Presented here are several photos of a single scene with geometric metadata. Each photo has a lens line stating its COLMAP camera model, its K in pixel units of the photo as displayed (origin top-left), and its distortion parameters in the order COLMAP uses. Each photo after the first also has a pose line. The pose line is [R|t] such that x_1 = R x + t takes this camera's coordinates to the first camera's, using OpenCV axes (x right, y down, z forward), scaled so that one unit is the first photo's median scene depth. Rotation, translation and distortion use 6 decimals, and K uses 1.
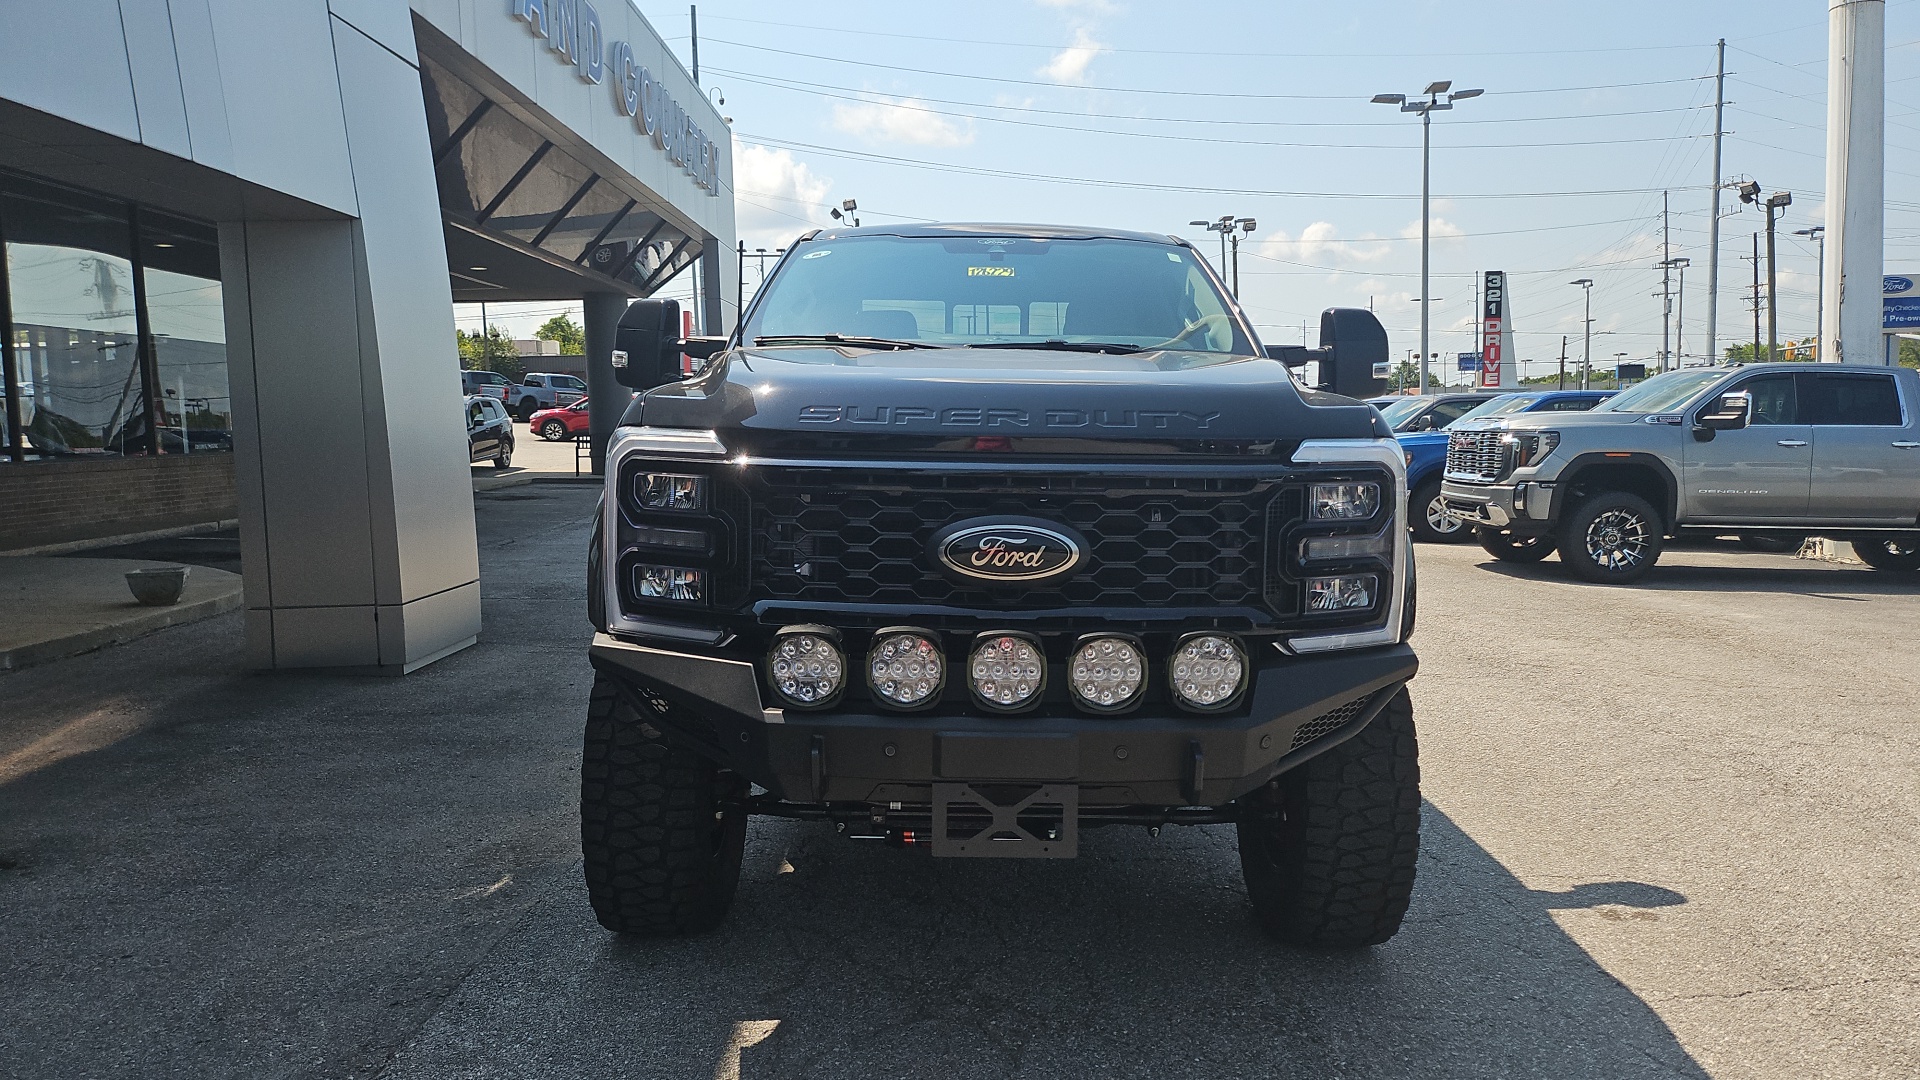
lens RADIAL K [[1355.7, 0, 973.1], [0, 1355.7, 528.0], [0, 0, 1]] dist [0.055784, -0.053777]
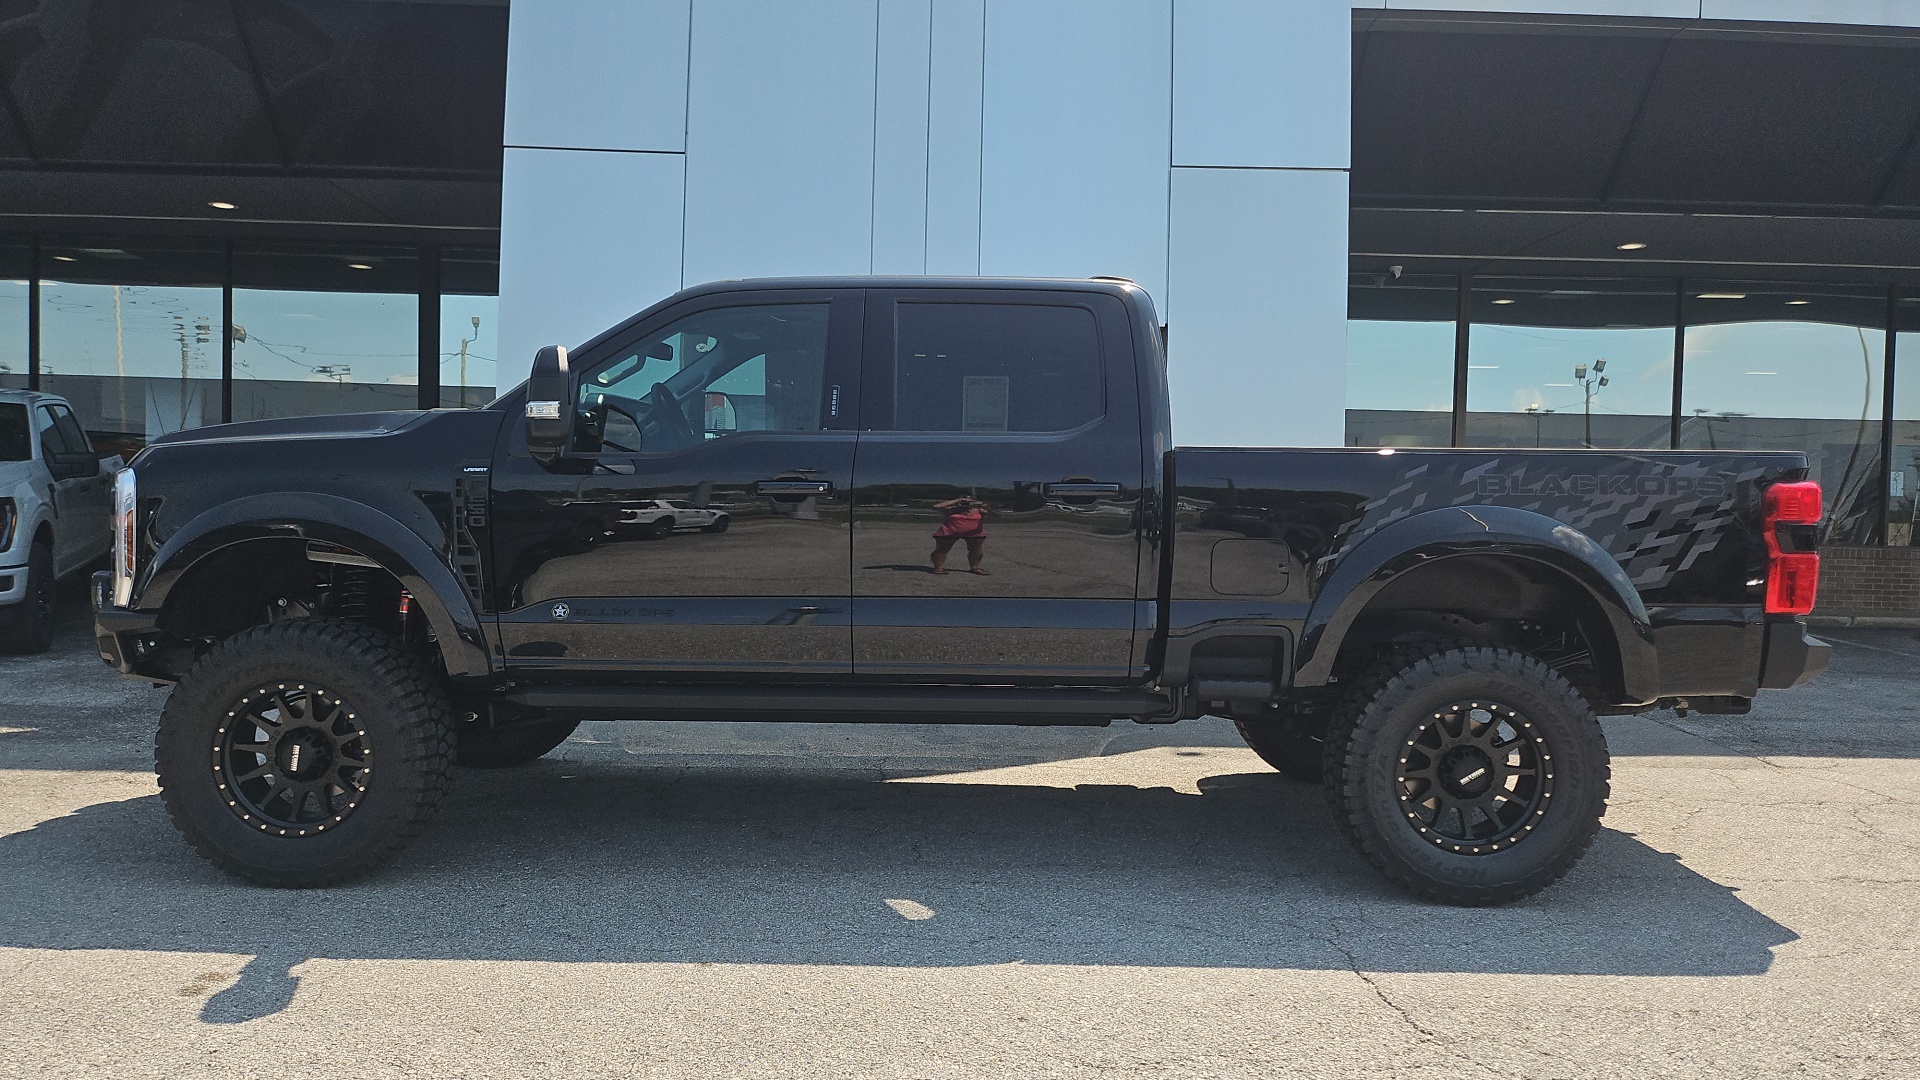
lens RADIAL K [[1355.7, 0, 966.9], [0, 1355.7, 571.4], [0, 0, 1]] dist [0.055784, -0.053777]
pose [[0.002343, 0.056434, -0.998404, 1.219293], [-0.103892, 0.993017, 0.055885, -0.089187], [0.994586, 0.103595, 0.008190, 1.293497]]
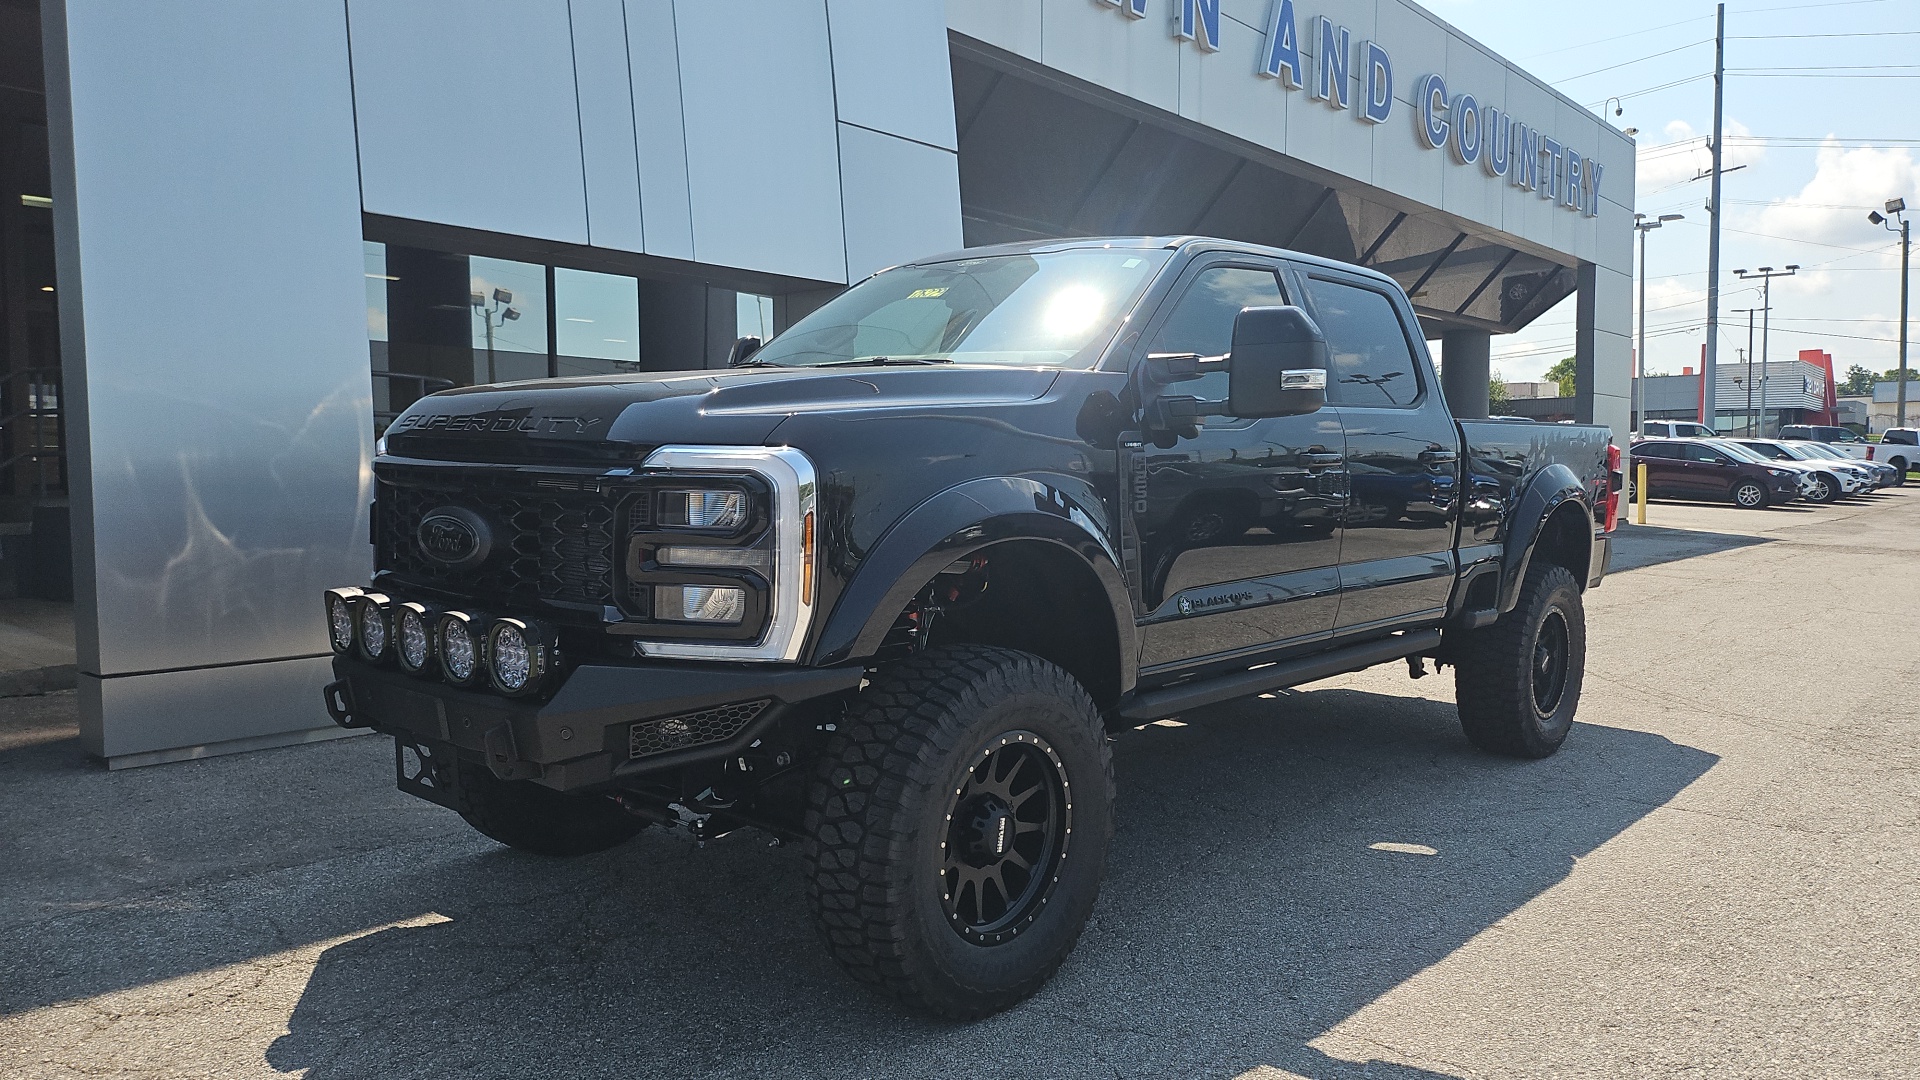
lens RADIAL K [[1355.7, 0, 967.7], [0, 1355.7, 536.6], [0, 0, 1]] dist [0.055784, -0.053777]
pose [[0.744225, 0.047008, -0.666272, 0.701218], [-0.064861, 0.997892, -0.002045, -0.006614], [0.664772, 0.044737, 0.745706, 0.262927]]
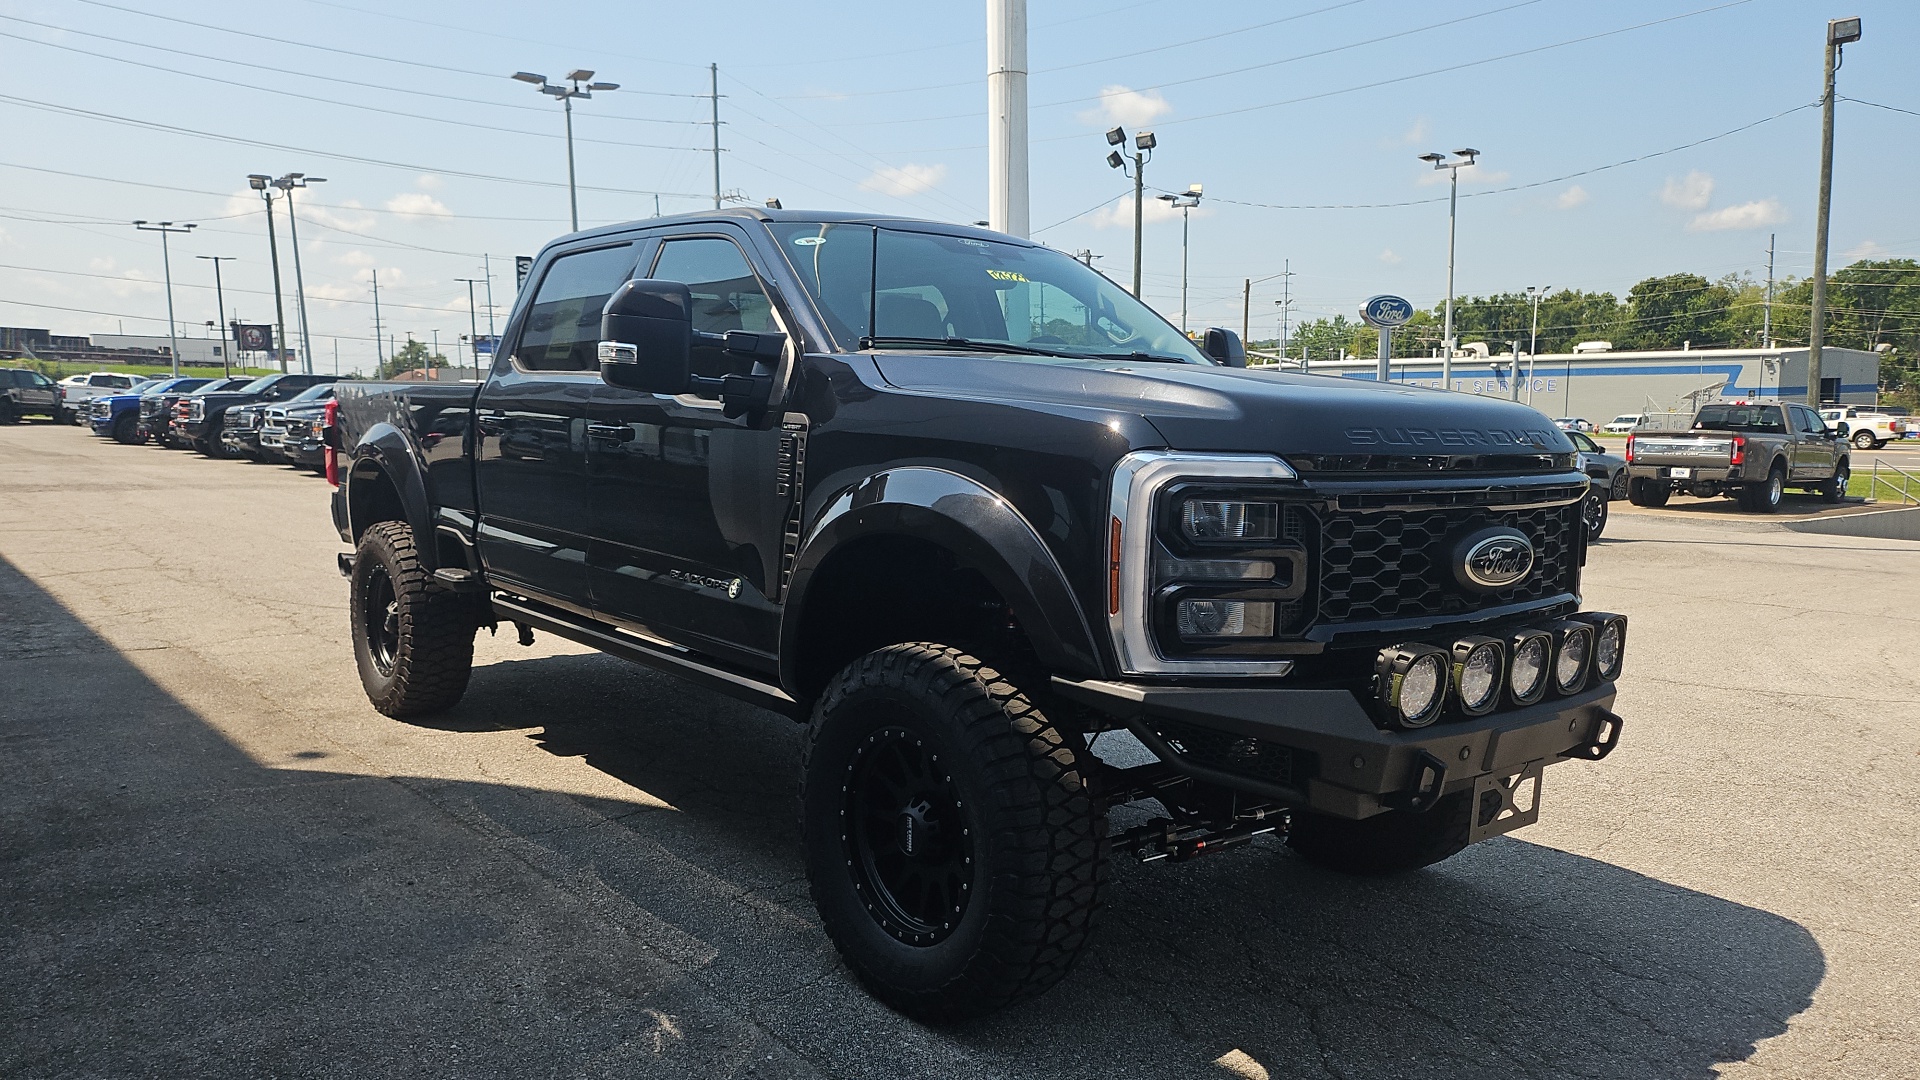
lens RADIAL K [[1355.7, 0, 956.6], [0, 1355.7, 557.1], [0, 0, 1]] dist [0.055784, -0.053777]
pose [[0.773448, -0.063035, 0.630718, -0.628594], [0.041562, 0.997945, 0.048768, -0.035670], [-0.632496, -0.011506, 0.774478, 0.256366]]
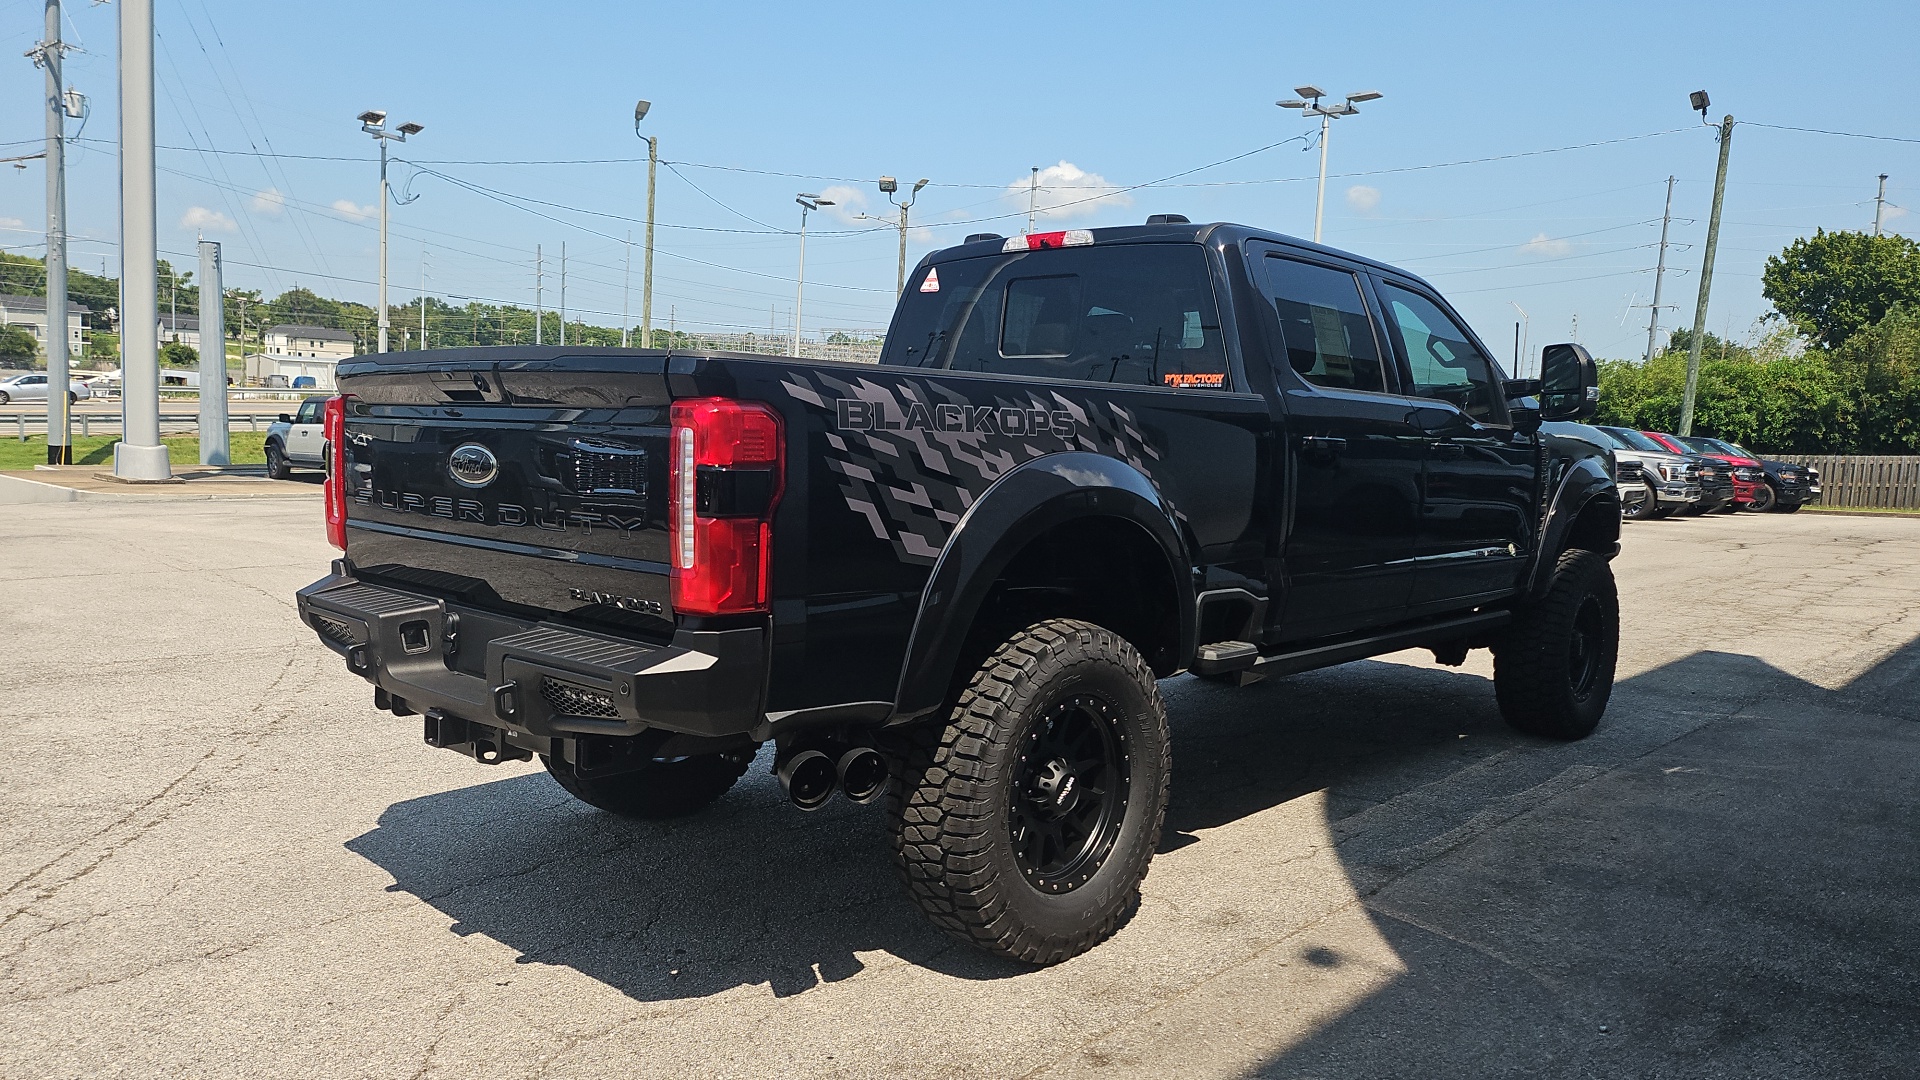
lens RADIAL K [[1355.7, 0, 941.7], [0, 1355.7, 542.3], [0, 0, 1]] dist [0.055784, -0.053777]
pose [[-0.726459, -0.089762, 0.681322, -0.678467], [0.023118, 0.987679, 0.154773, -0.197042], [-0.686821, 0.128187, -0.715433, 2.289624]]
